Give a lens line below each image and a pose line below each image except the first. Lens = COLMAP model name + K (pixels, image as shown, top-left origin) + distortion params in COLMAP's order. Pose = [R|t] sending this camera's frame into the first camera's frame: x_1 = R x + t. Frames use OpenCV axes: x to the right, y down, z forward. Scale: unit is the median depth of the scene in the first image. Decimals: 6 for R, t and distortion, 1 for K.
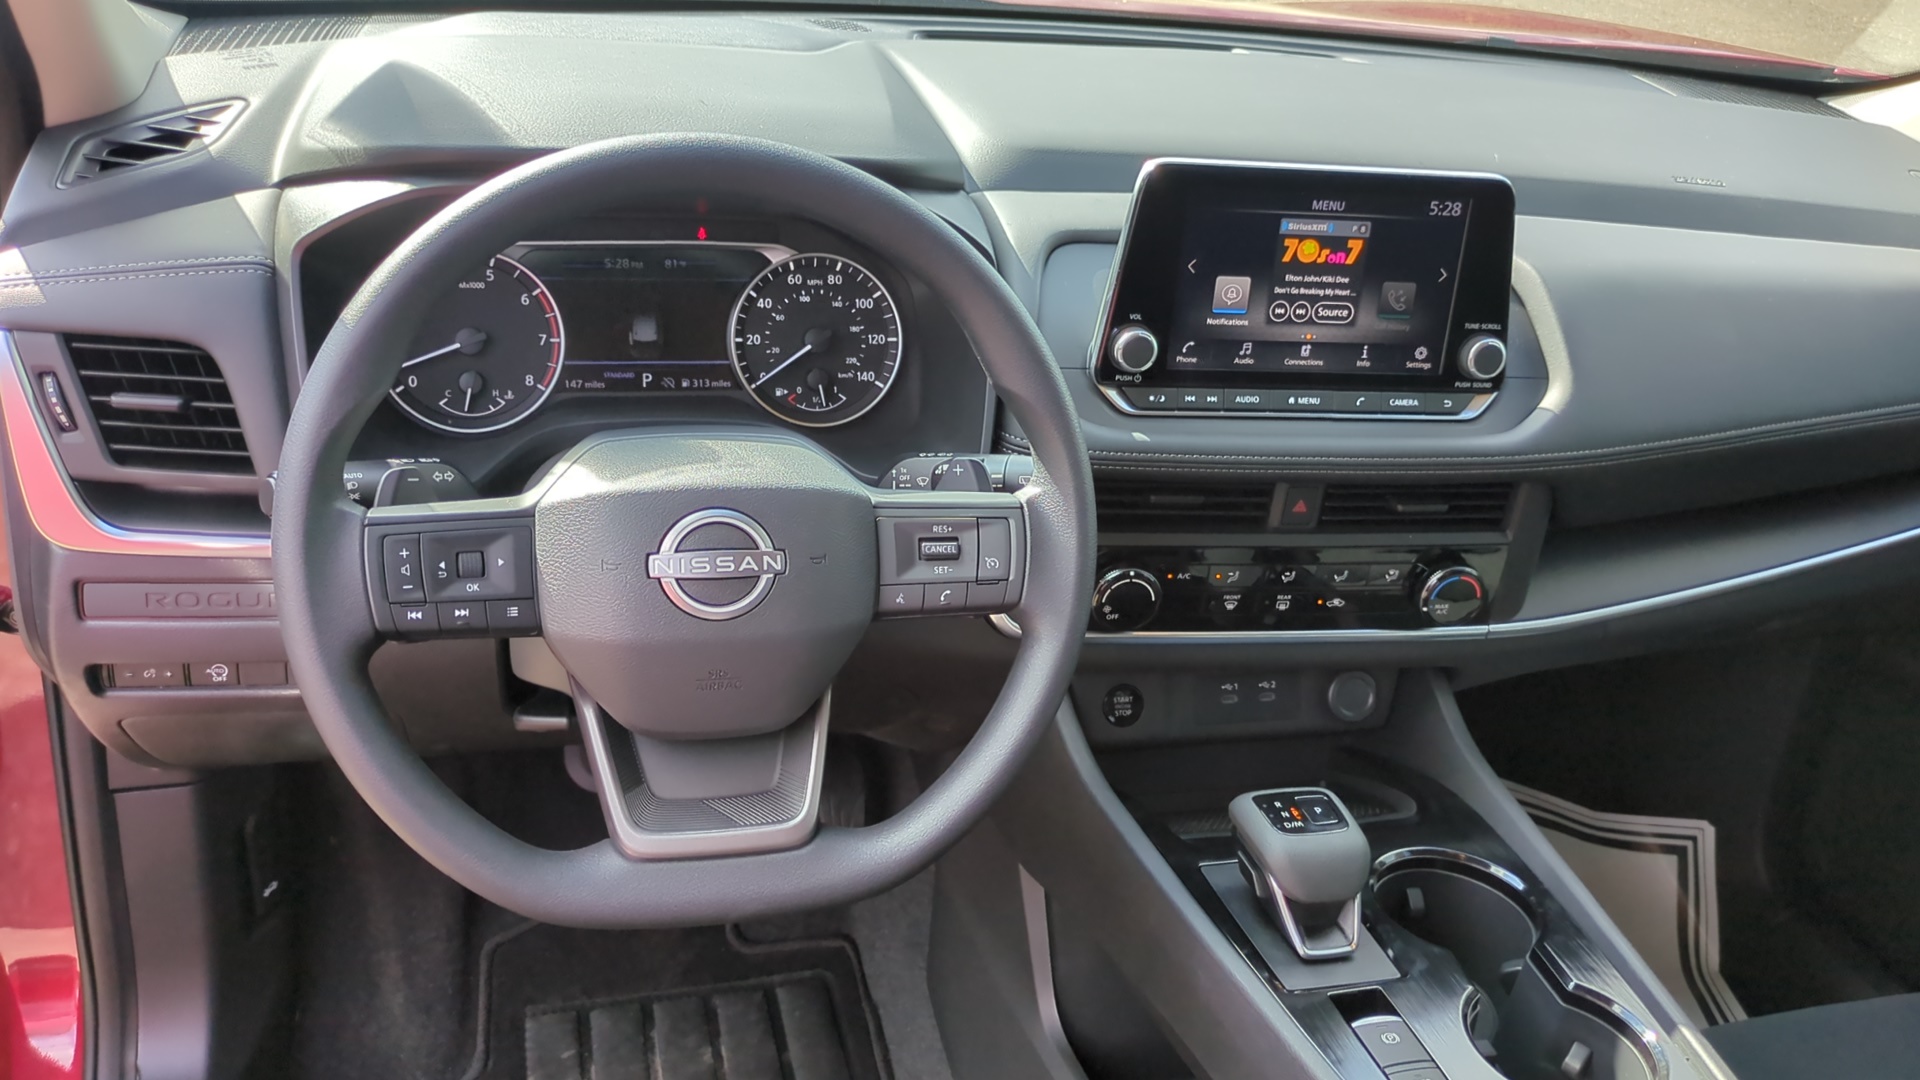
lens RADIAL K [[1628.5, 0, 970.6], [0, 1628.5, 538.8], [0, 0, 1]] dist [0.058107, -0.002857]
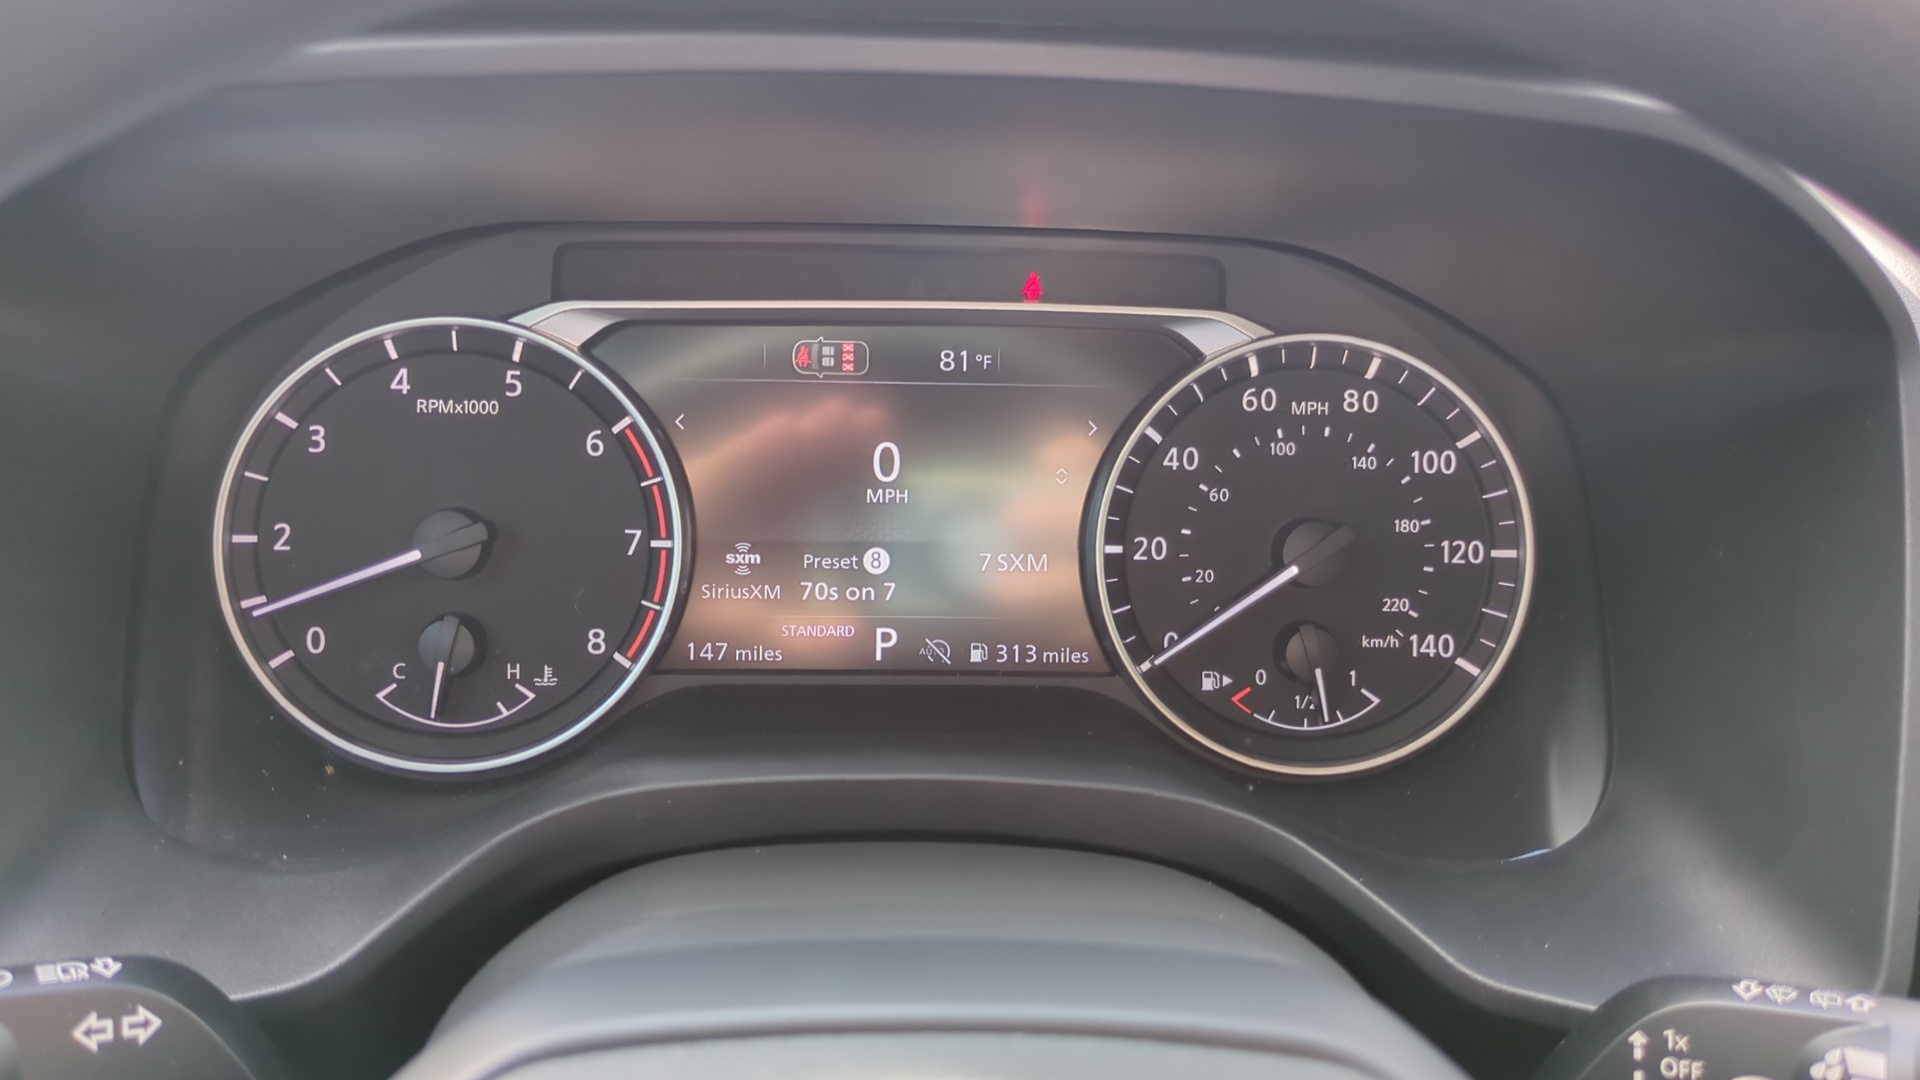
lens RADIAL K [[1628.5, 0, 970.6], [0, 1628.5, 538.8], [0, 0, 1]] dist [0.058107, -0.002857]
pose [[0.973577, 0.019624, -0.227514, -0.084721], [-0.044663, 0.993423, -0.105436, -0.080018], [0.223948, 0.112812, 0.968050, 0.600598]]
